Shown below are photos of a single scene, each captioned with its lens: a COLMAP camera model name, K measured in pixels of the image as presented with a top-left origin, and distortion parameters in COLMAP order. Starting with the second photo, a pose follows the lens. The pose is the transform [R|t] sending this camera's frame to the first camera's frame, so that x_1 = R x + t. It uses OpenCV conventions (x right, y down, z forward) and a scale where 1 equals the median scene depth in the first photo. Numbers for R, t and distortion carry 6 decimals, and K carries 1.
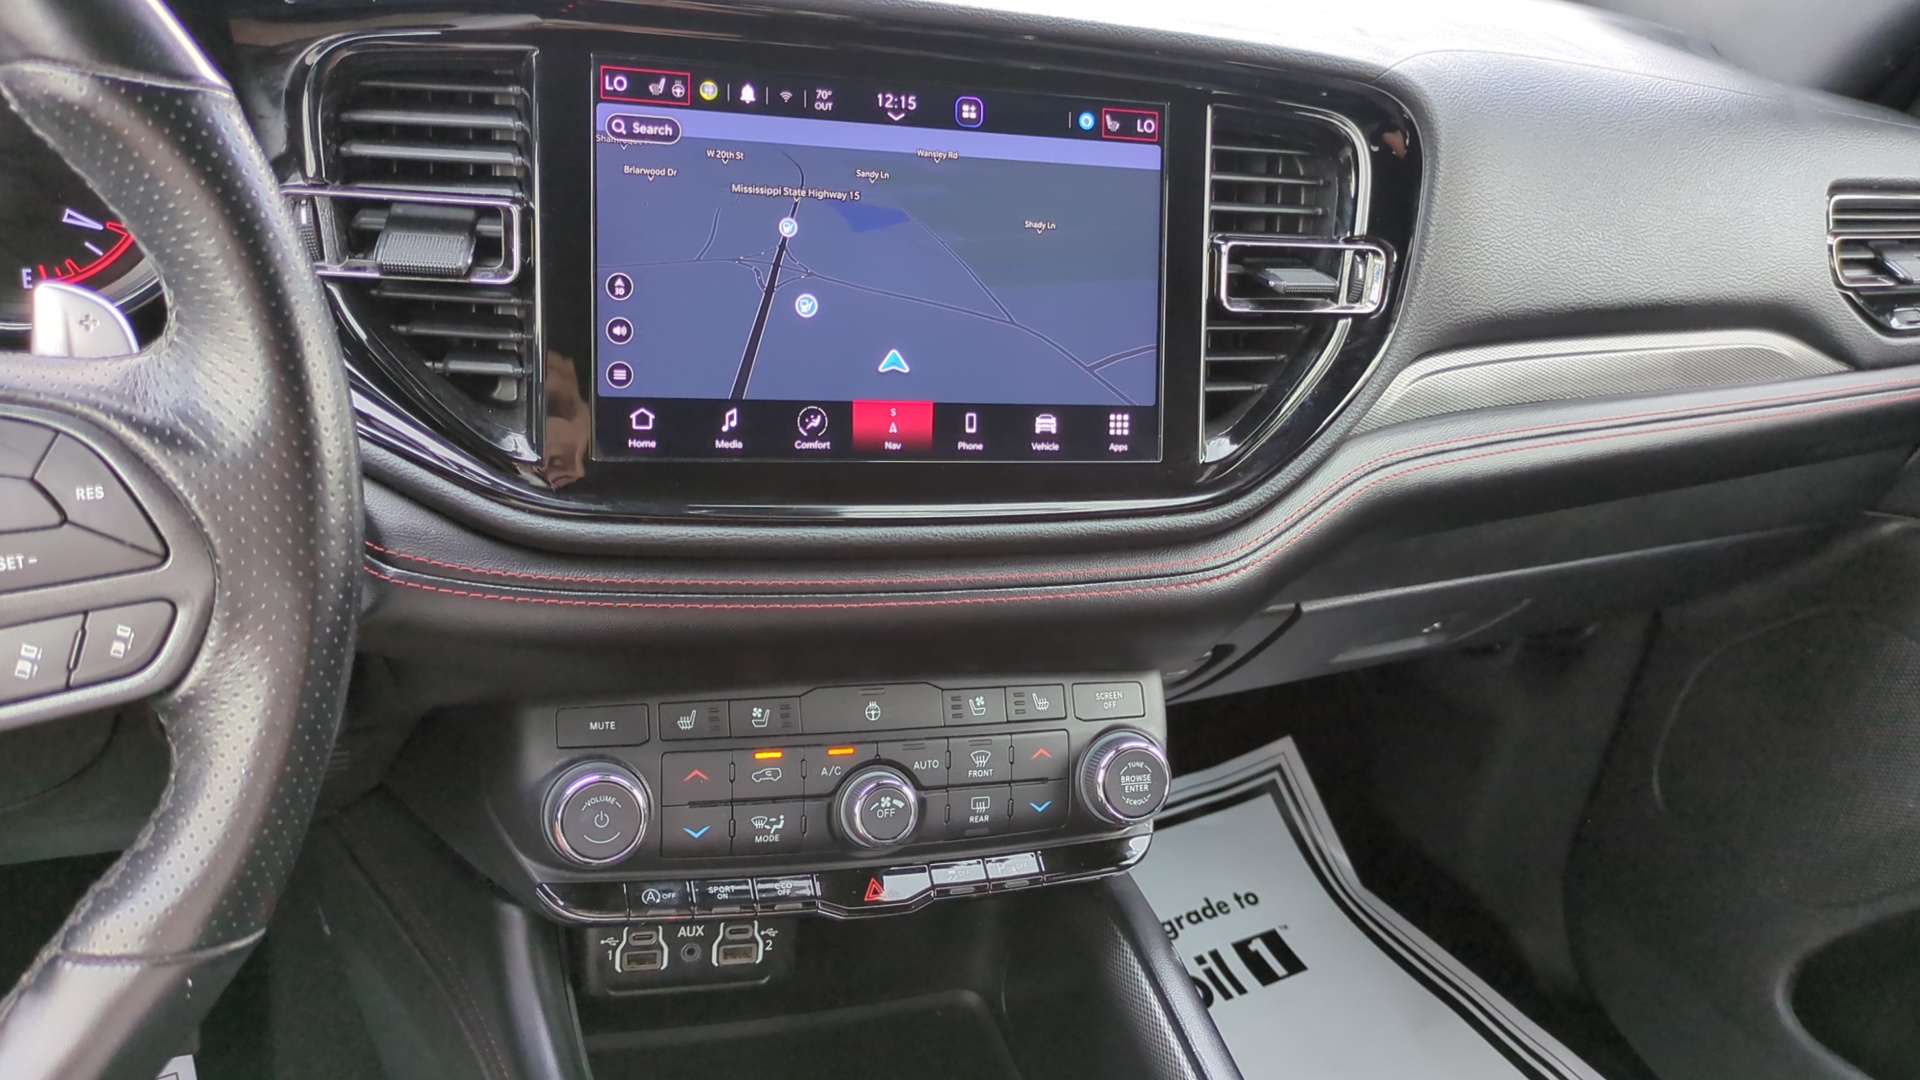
lens RADIAL K [[1591.6, 0, 962.1], [0, 1591.6, 539.5], [0, 0, 1]] dist [0.034042, -0.082585]
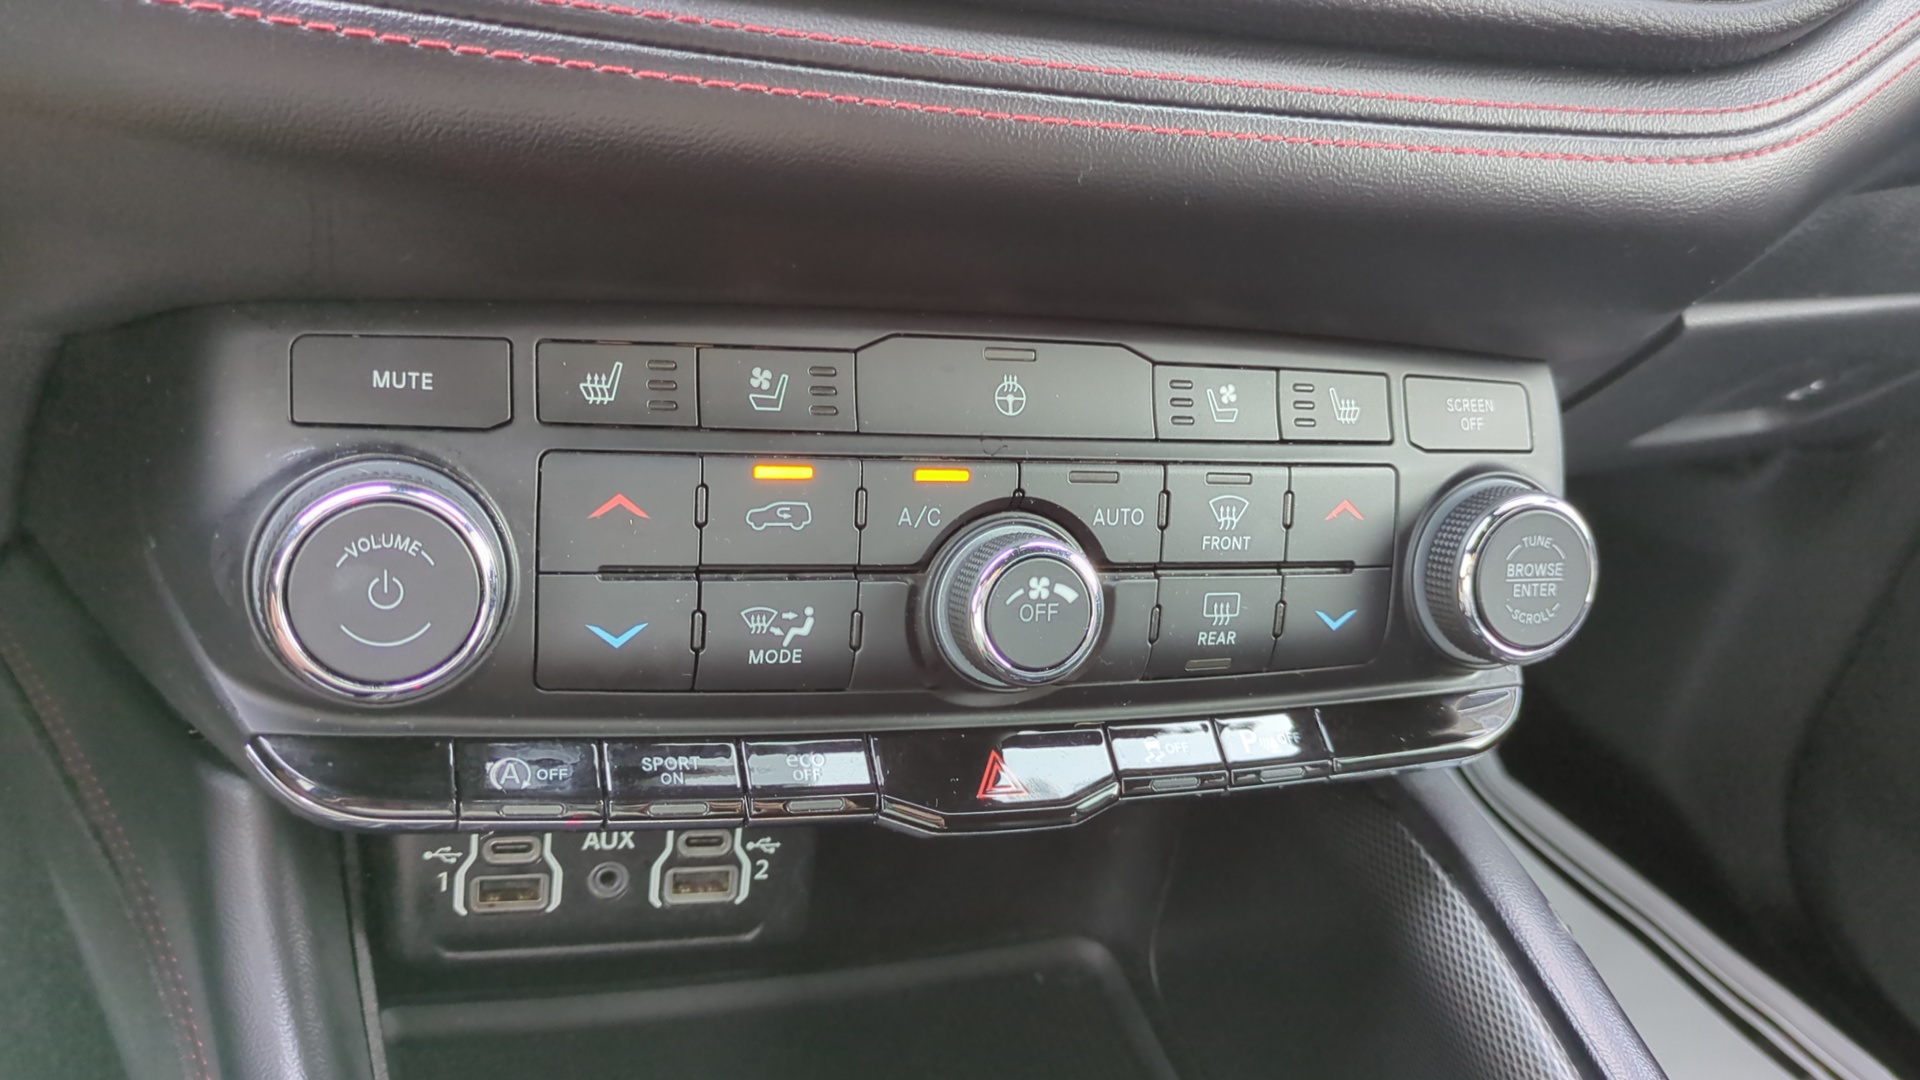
lens RADIAL K [[1591.6, 0, 954.5], [0, 1591.6, 543.8], [0, 0, 1]] dist [0.034042, -0.082585]
pose [[0.998958, 0.041837, 0.018257, -0.080694], [-0.043255, 0.995372, 0.085810, 0.114232], [-0.014583, -0.086510, 0.996144, 0.550134]]
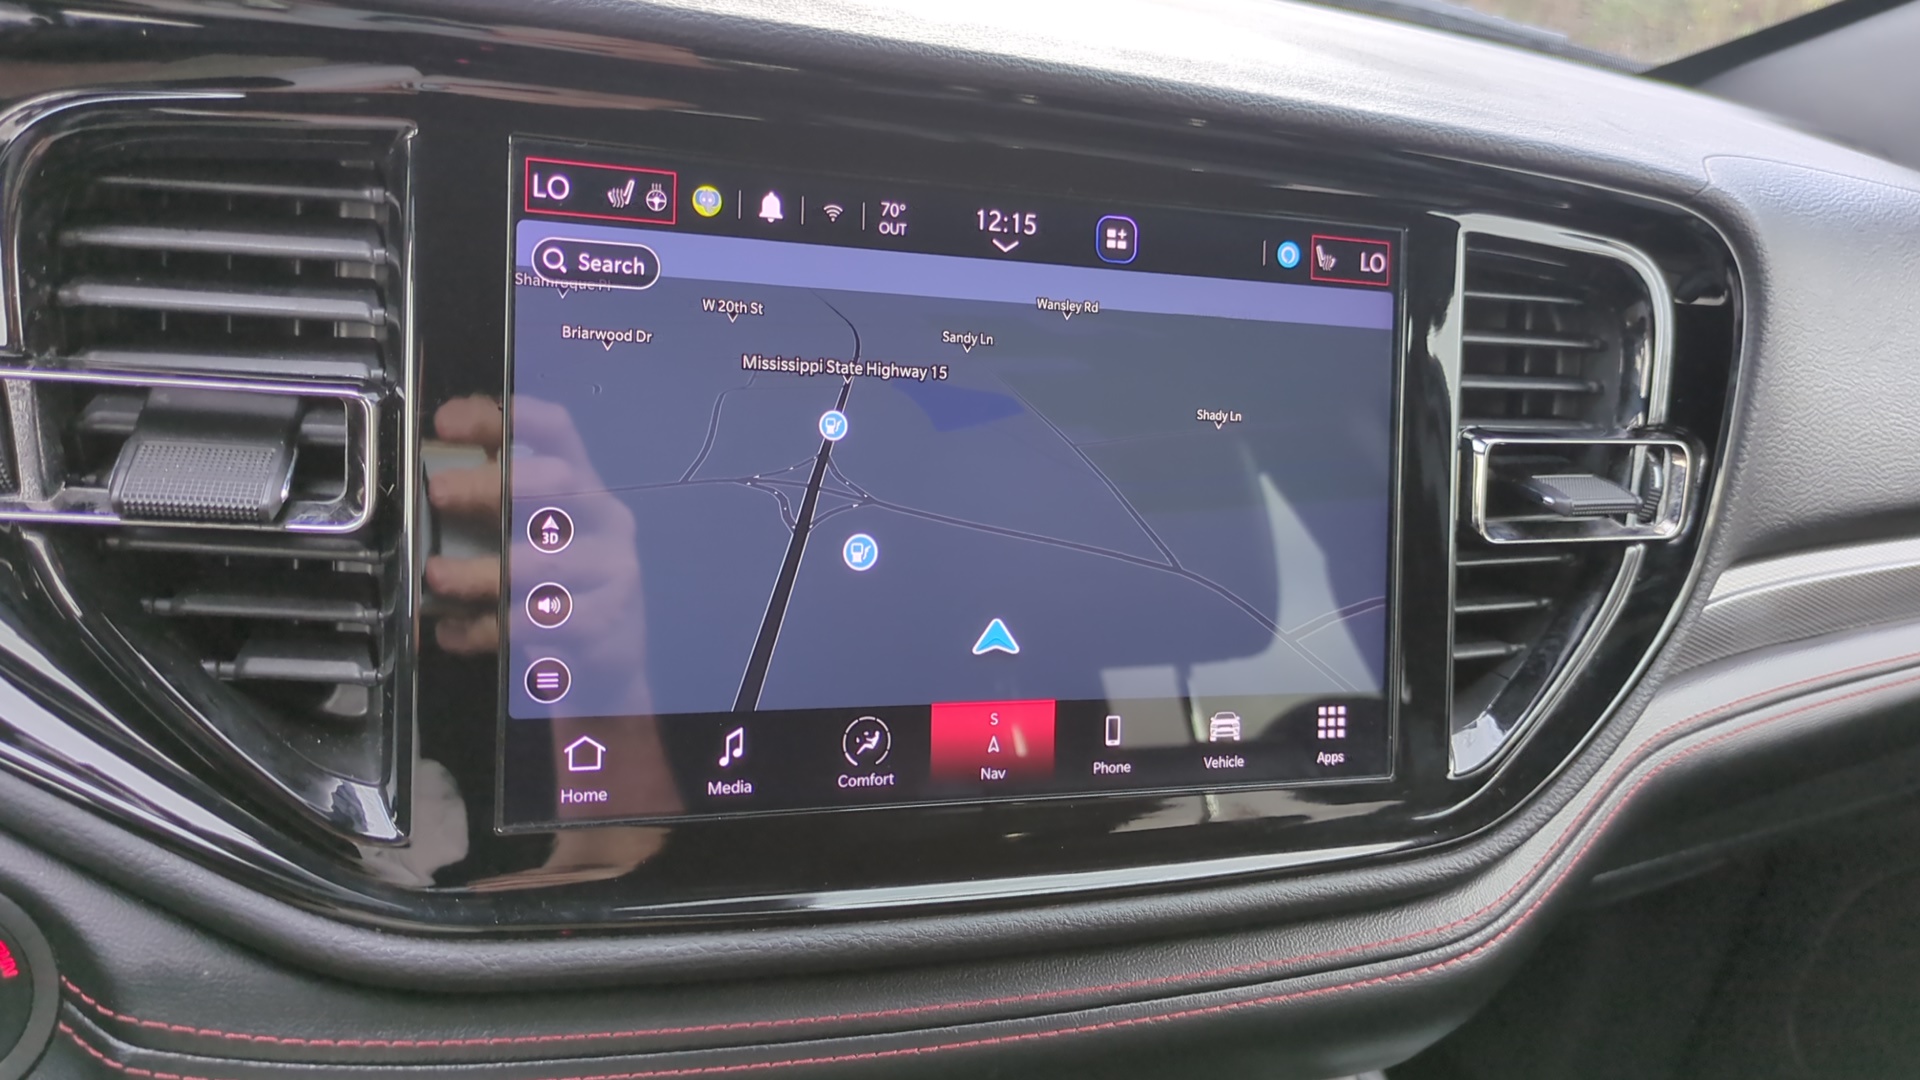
lens RADIAL K [[1591.6, 0, 960.9], [0, 1591.6, 527.3], [0, 0, 1]] dist [0.034042, -0.082585]
pose [[0.998108, 0.008551, 0.060895, -0.091926], [-0.005535, 0.998758, -0.049517, -0.120681], [-0.061243, 0.049087, 0.996915, 0.374822]]
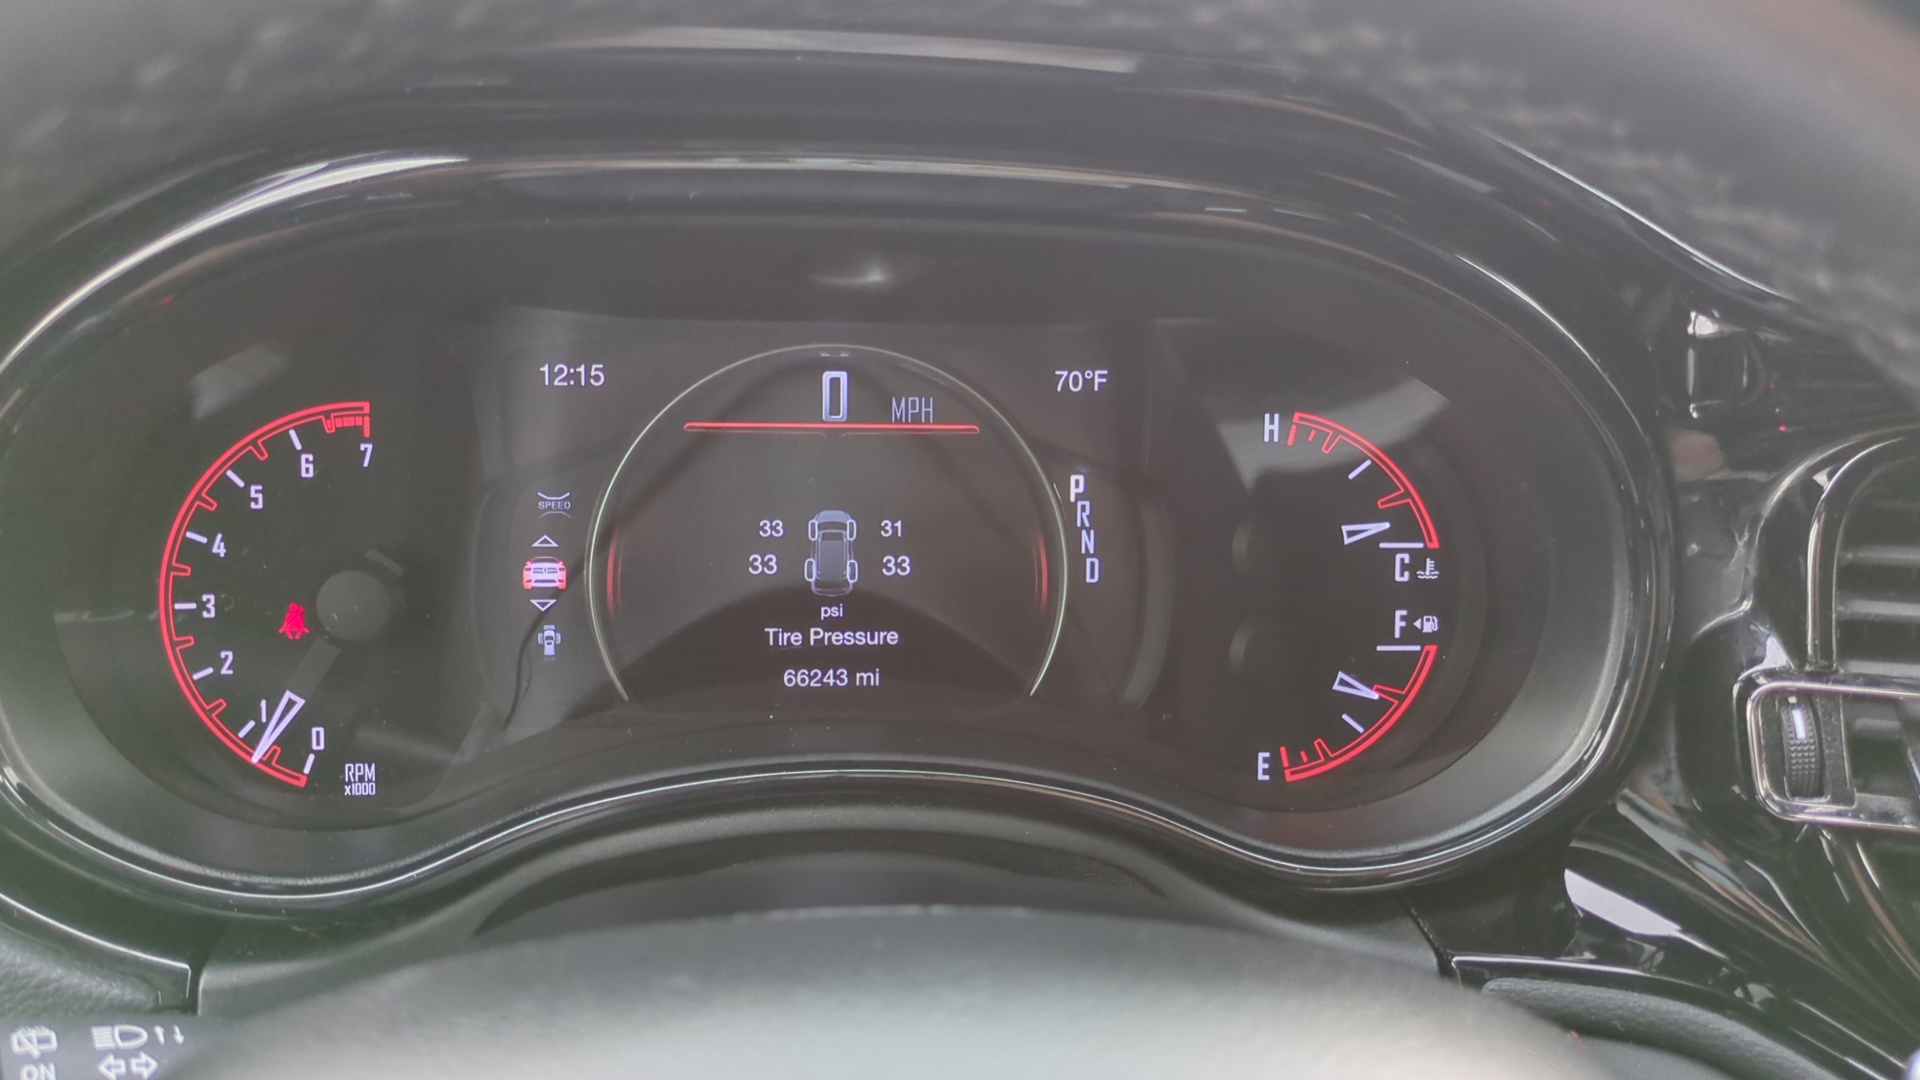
lens RADIAL K [[1591.6, 0, 951.5], [0, 1591.6, 536.1], [0, 0, 1]] dist [0.034042, -0.082585]
pose [[0.947608, 0.023859, -0.318543, -0.461142], [-0.066384, 0.990144, -0.123319, -0.155603], [0.312461, 0.138004, 0.939853, 0.279561]]
